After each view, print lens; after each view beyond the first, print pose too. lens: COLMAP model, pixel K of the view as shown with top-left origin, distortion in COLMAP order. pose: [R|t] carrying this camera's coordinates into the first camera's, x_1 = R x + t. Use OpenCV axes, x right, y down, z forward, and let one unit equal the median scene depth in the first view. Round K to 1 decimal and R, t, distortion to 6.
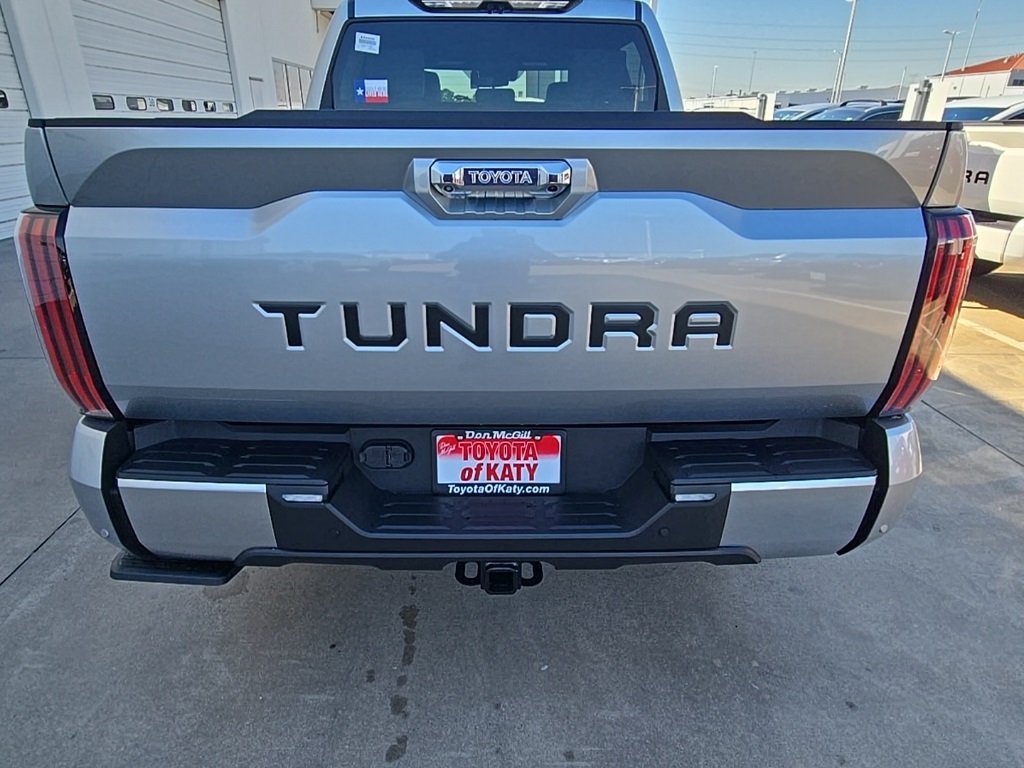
lens RADIAL K [[630.5, 0, 507.4], [0, 630.5, 387.1], [0, 0, 1]] dist [0.007176, -0.004318]
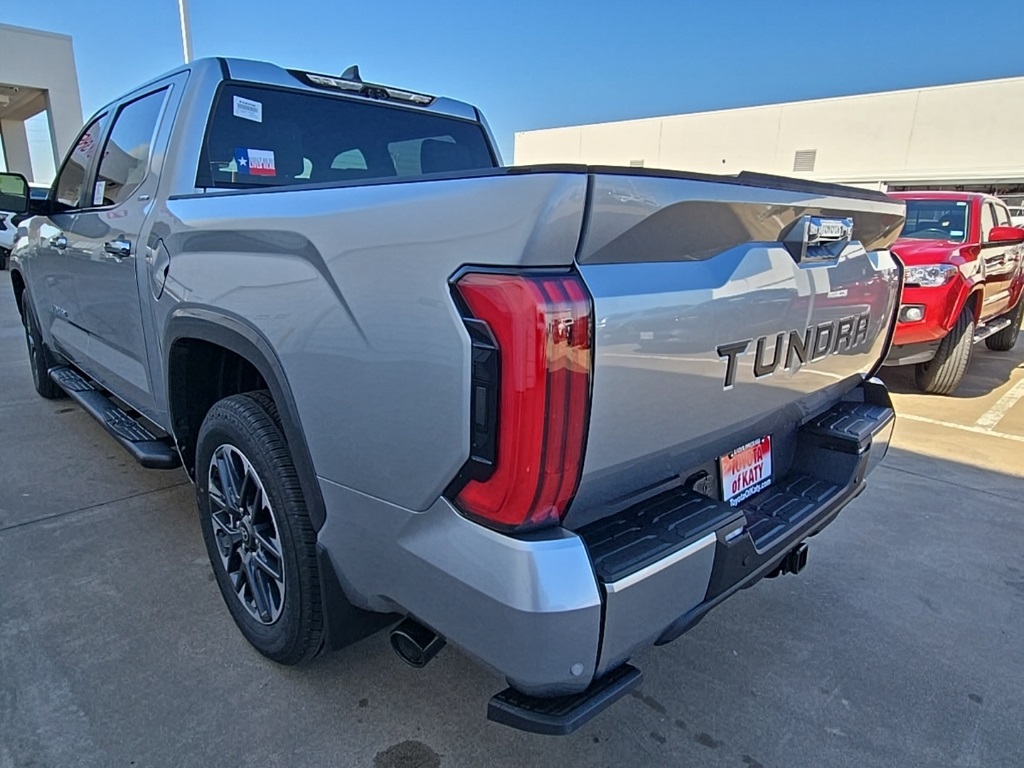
lens RADIAL K [[630.5, 0, 505.5], [0, 630.5, 378.9], [0, 0, 1]] dist [0.007176, -0.004318]
pose [[0.732245, -0.153495, 0.663518, -0.910839], [0.247889, 0.967511, -0.049745, -0.081102], [-0.634325, 0.200904, 0.746504, 0.303002]]
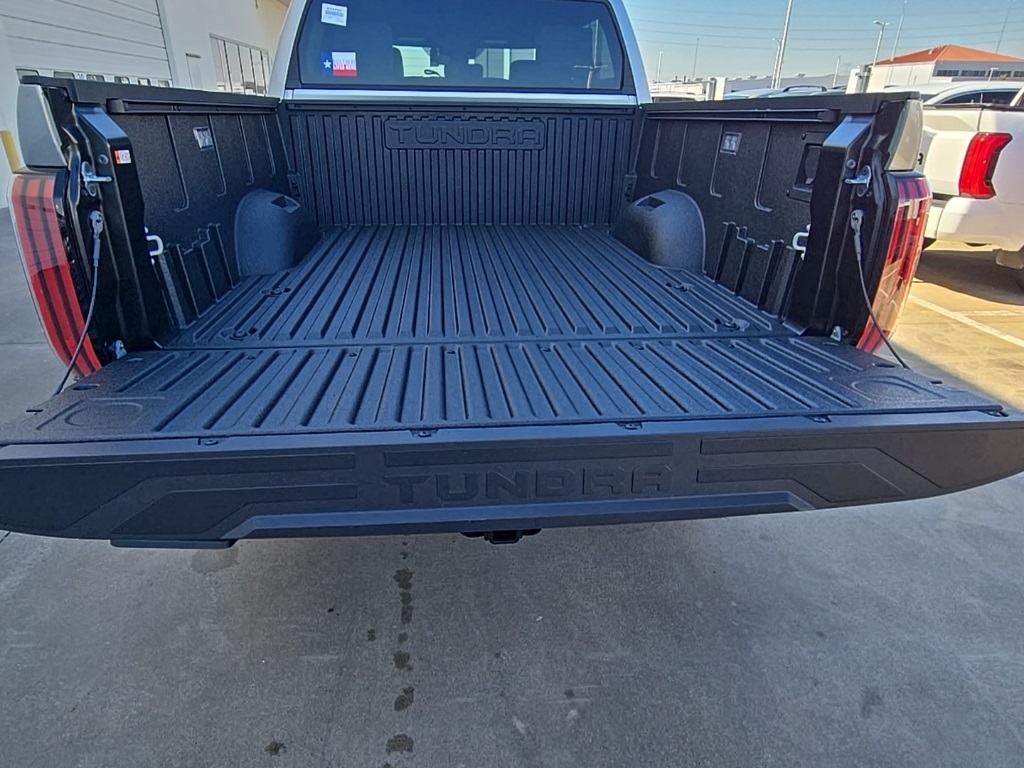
lens RADIAL K [[630.5, 0, 511.4], [0, 630.5, 389.2], [0, 0, 1]] dist [0.007176, -0.004318]
pose [[0.996397, -0.024358, 0.081233, -0.061081], [0.022443, 0.999450, 0.024411, 0.035908], [-0.081783, -0.022500, 0.996396, -0.032443]]
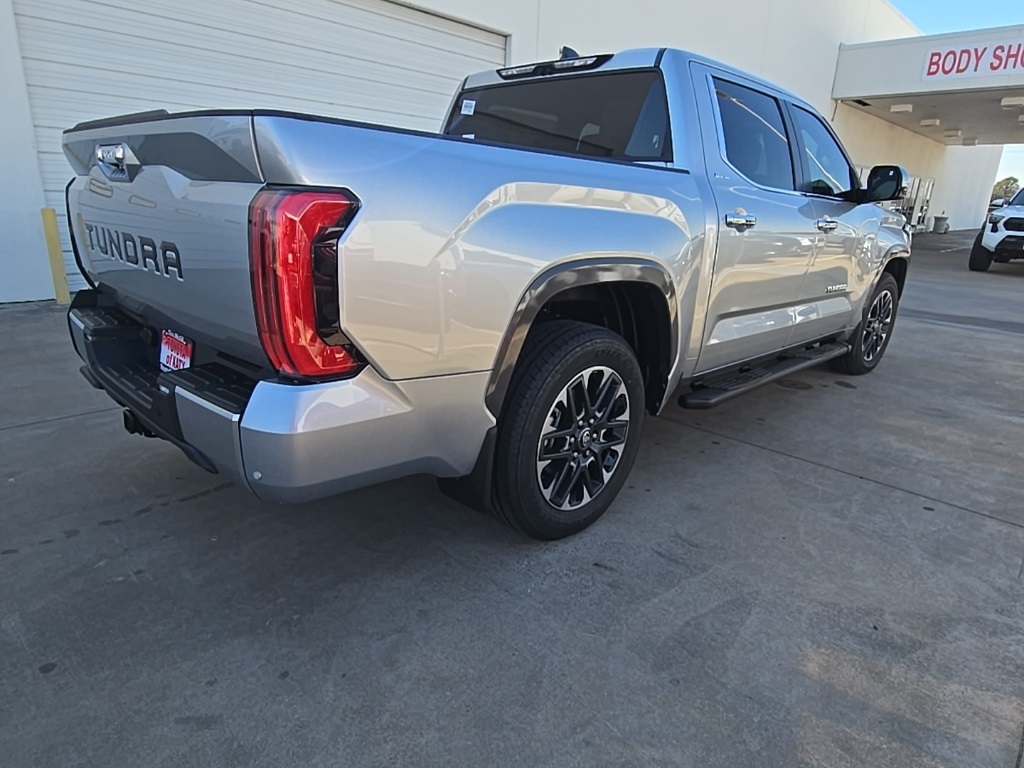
lens RADIAL K [[630.5, 0, 506.2], [0, 630.5, 389.5], [0, 0, 1]] dist [0.007176, -0.004318]
pose [[0.695760, 0.235475, -0.678579, 1.275578], [-0.317103, 0.948383, 0.003968, -0.049021], [0.644487, 0.212419, 0.734517, 0.353175]]
